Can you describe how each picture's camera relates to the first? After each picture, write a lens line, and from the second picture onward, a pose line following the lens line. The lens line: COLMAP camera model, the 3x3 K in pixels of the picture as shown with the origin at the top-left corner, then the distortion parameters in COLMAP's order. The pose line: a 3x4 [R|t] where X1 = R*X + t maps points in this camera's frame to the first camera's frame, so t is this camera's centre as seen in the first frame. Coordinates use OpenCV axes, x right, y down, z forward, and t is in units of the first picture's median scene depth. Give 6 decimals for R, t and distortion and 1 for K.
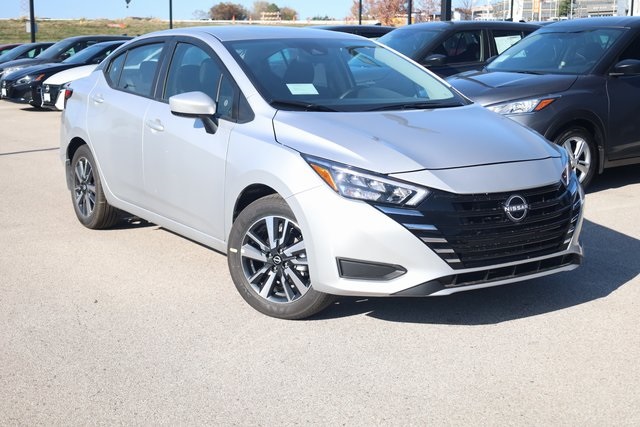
lens RADIAL K [[924.9, 0, 320.0], [0, 924.9, 213.5], [0, 0, 1]] dist [0.016986, -0.008242]
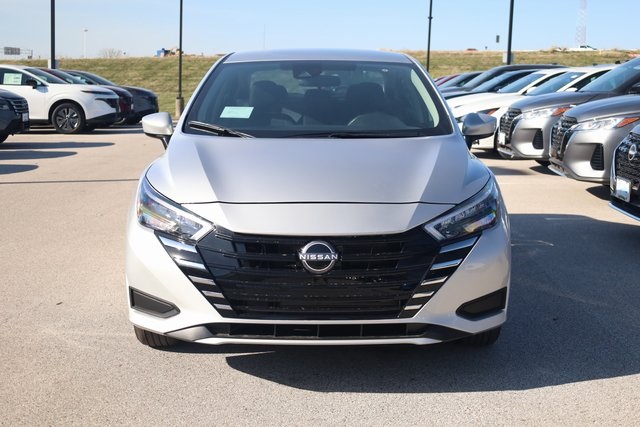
lens RADIAL K [[924.9, 0, 320.0], [0, 924.9, 213.5], [0, 0, 1]] dist [0.016986, -0.008242]
pose [[0.834057, 0.084924, -0.545103, 0.671178], [-0.102725, 0.994707, -0.002208, -0.043681], [0.542030, 0.057837, 0.838366, 0.294198]]
